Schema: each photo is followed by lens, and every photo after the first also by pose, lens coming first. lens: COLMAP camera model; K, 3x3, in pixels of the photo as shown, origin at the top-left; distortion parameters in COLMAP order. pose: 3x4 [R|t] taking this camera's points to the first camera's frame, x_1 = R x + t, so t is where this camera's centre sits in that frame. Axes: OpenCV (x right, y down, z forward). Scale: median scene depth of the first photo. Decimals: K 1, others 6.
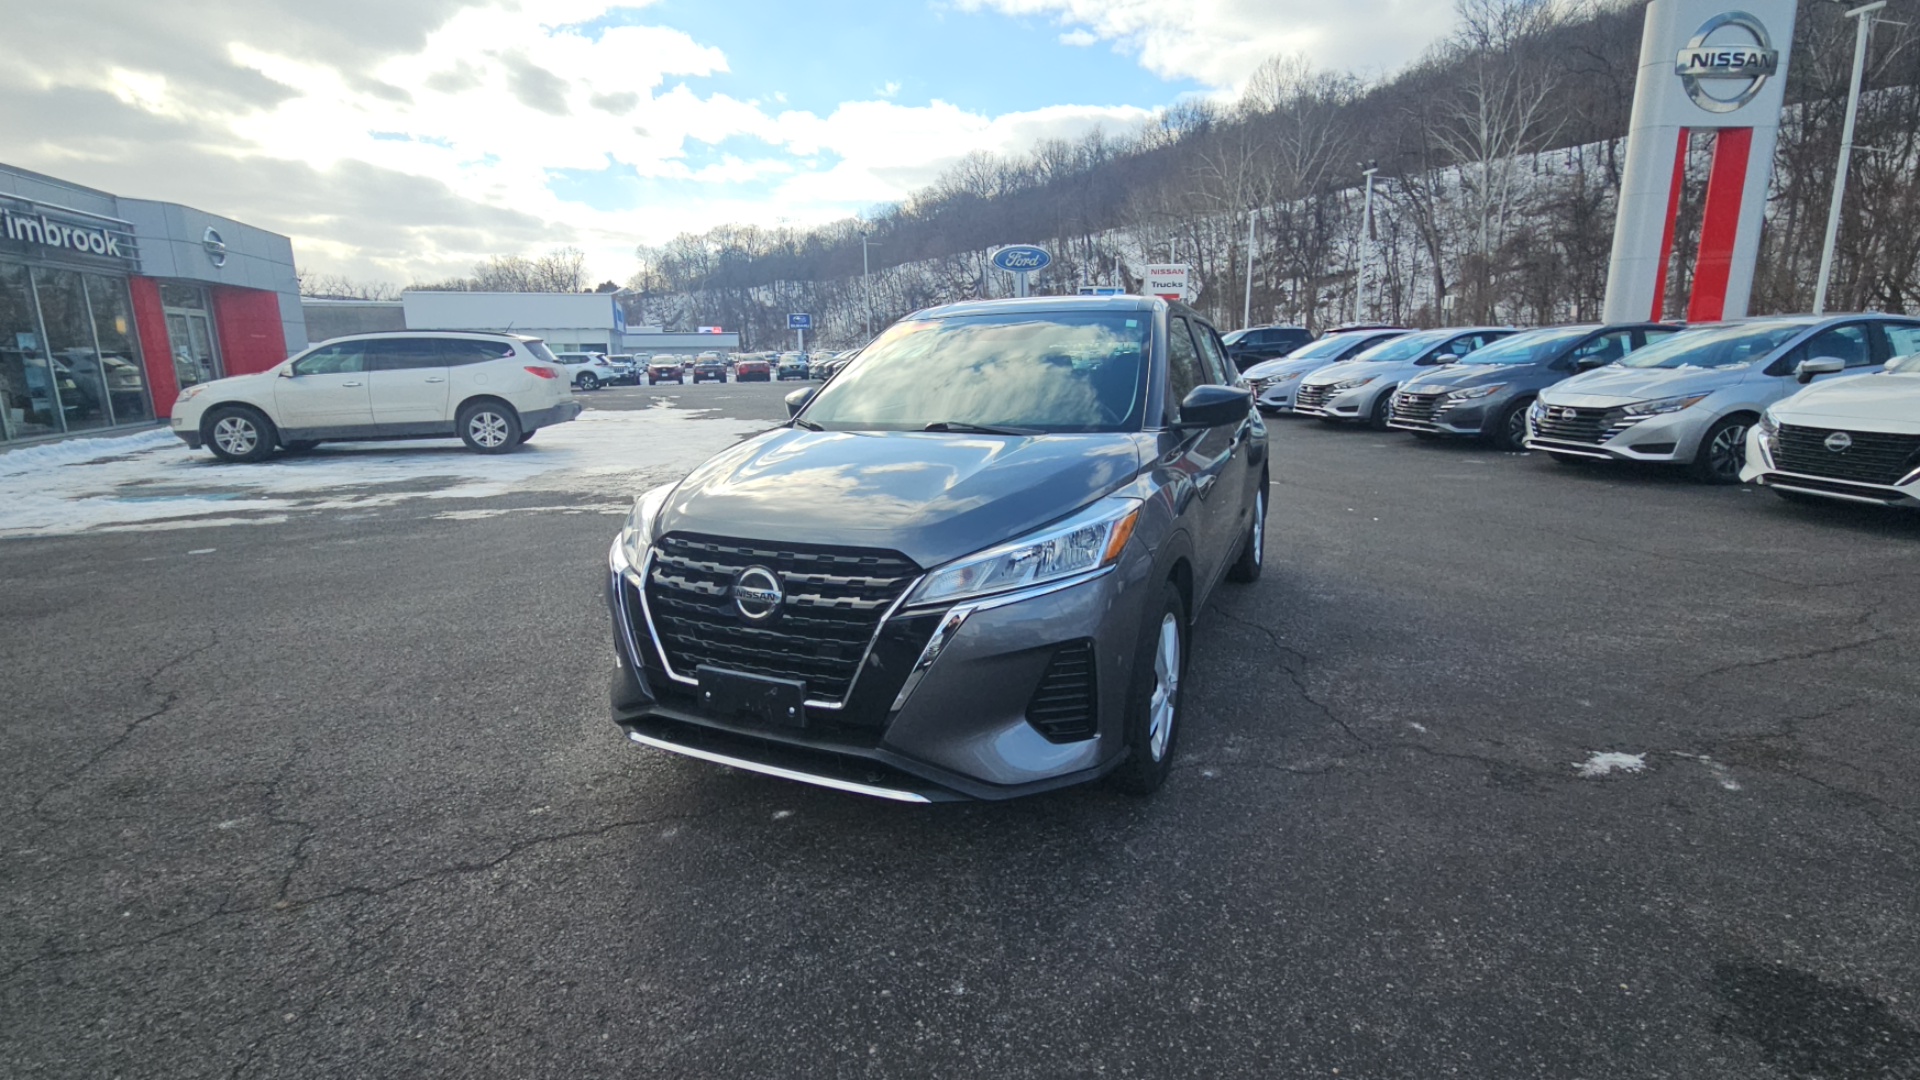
lens RADIAL K [[857.0, 0, 968.3], [0, 857.0, 538.8], [0, 0, 1]] dist [0.016524, -0.010799]
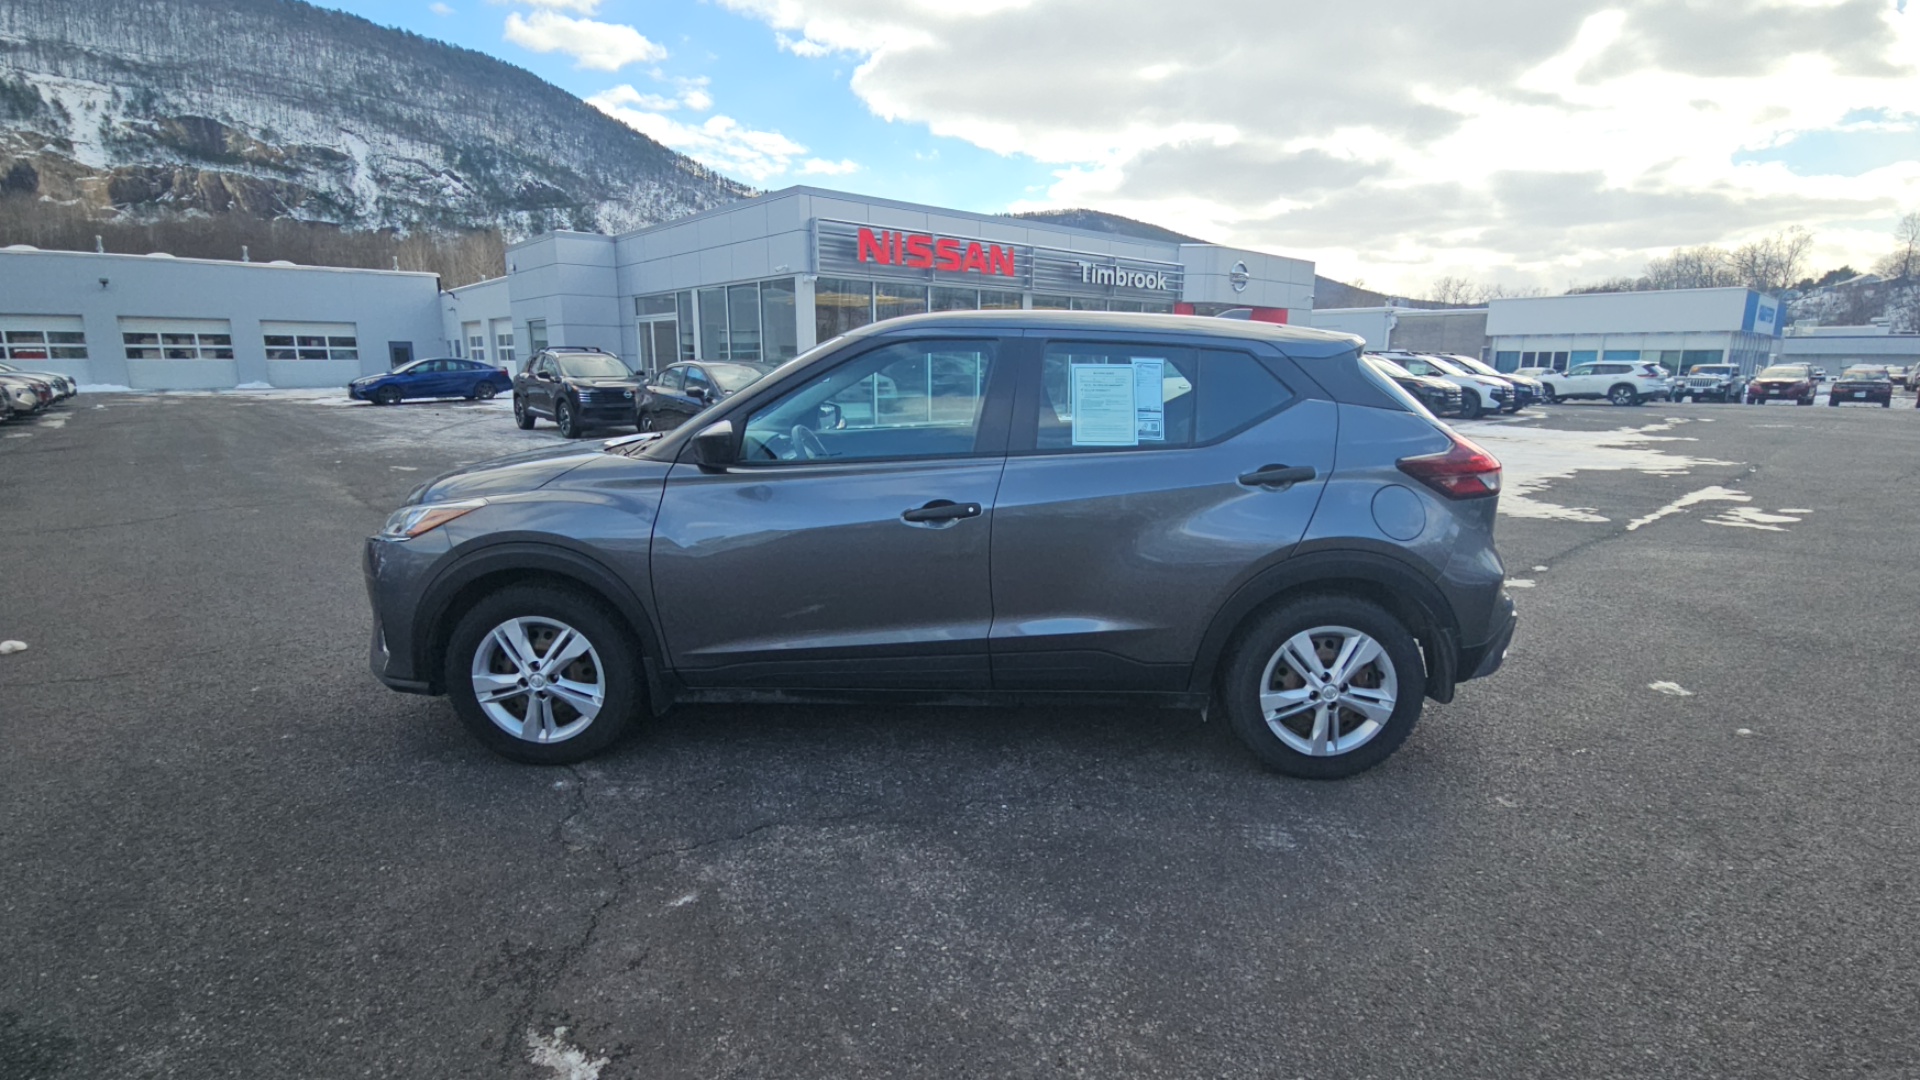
lens RADIAL K [[857.0, 0, 947.7], [0, 857.0, 548.4], [0, 0, 1]] dist [0.016524, -0.010799]
pose [[0.390407, 0.208208, -0.896790, 0.070042], [-0.204266, 0.969402, 0.136142, -0.012645], [0.897696, 0.130032, 0.420991, 0.049663]]
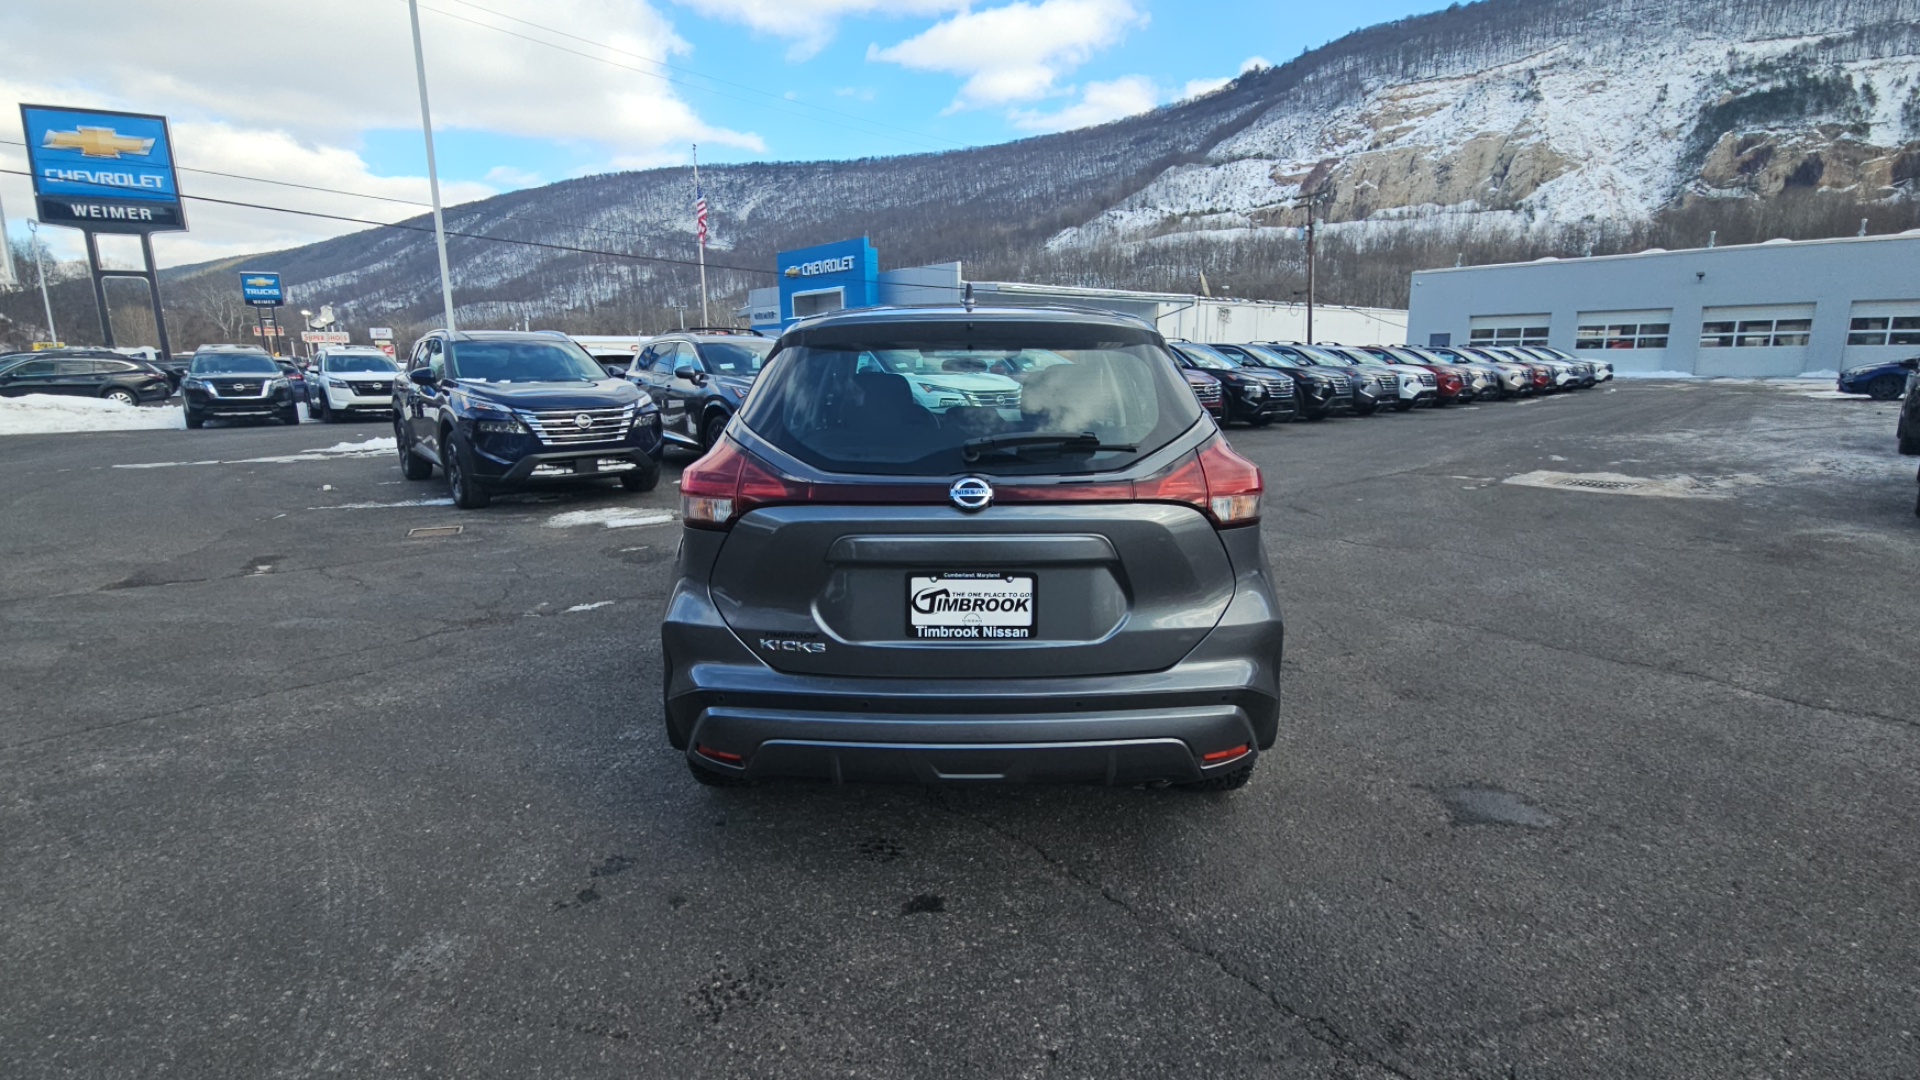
lens RADIAL K [[857.0, 0, 957.4], [0, 857.0, 537.8], [0, 0, 1]] dist [0.016524, -0.010799]
pose [[-0.916973, 0.105876, -0.384643, 0.036274], [-0.060130, 0.916449, 0.395607, -0.032976], [0.394392, 0.385890, -0.833993, 0.145821]]
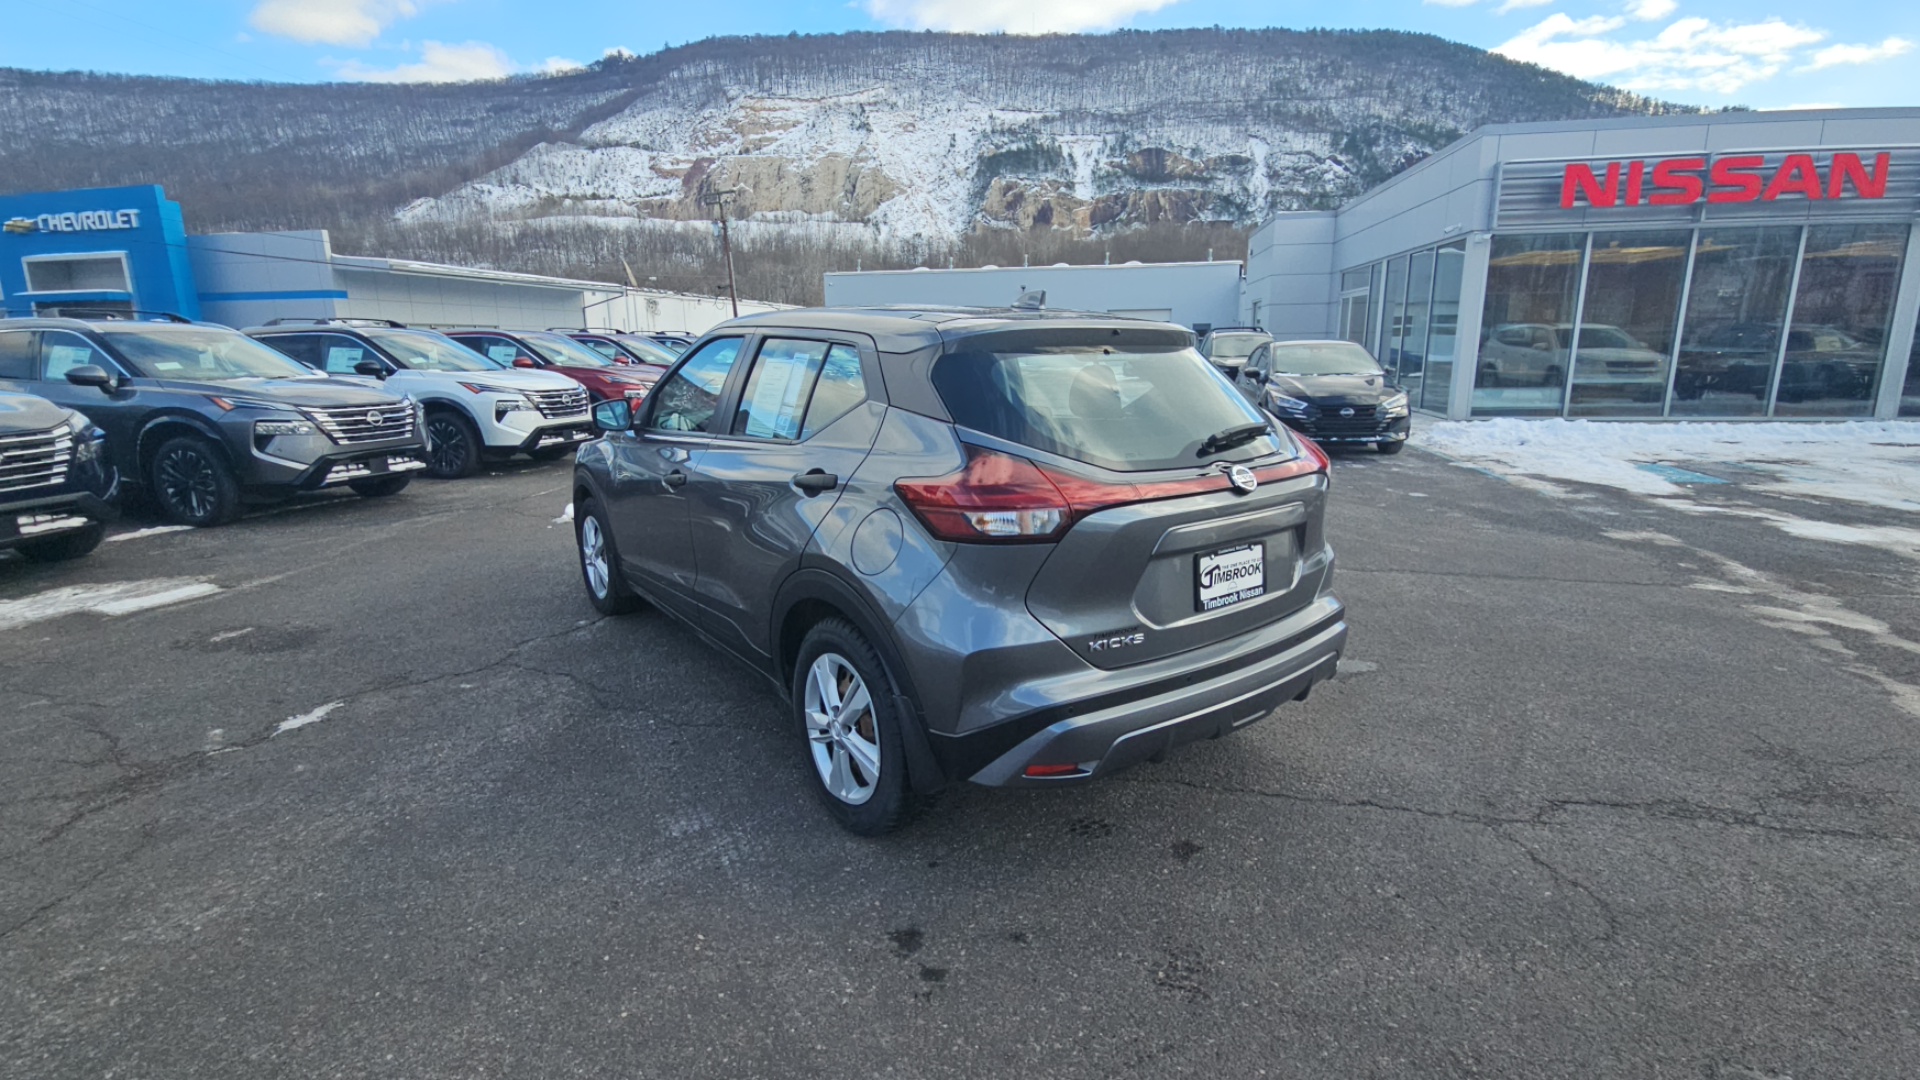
lens RADIAL K [[857.0, 0, 955.6], [0, 857.0, 541.1], [0, 0, 1]] dist [0.016524, -0.010799]
pose [[-0.482287, 0.216006, -0.848964, 0.068560], [-0.167642, 0.928454, 0.331467, -0.028705], [0.859823, 0.302184, -0.411569, 0.118265]]
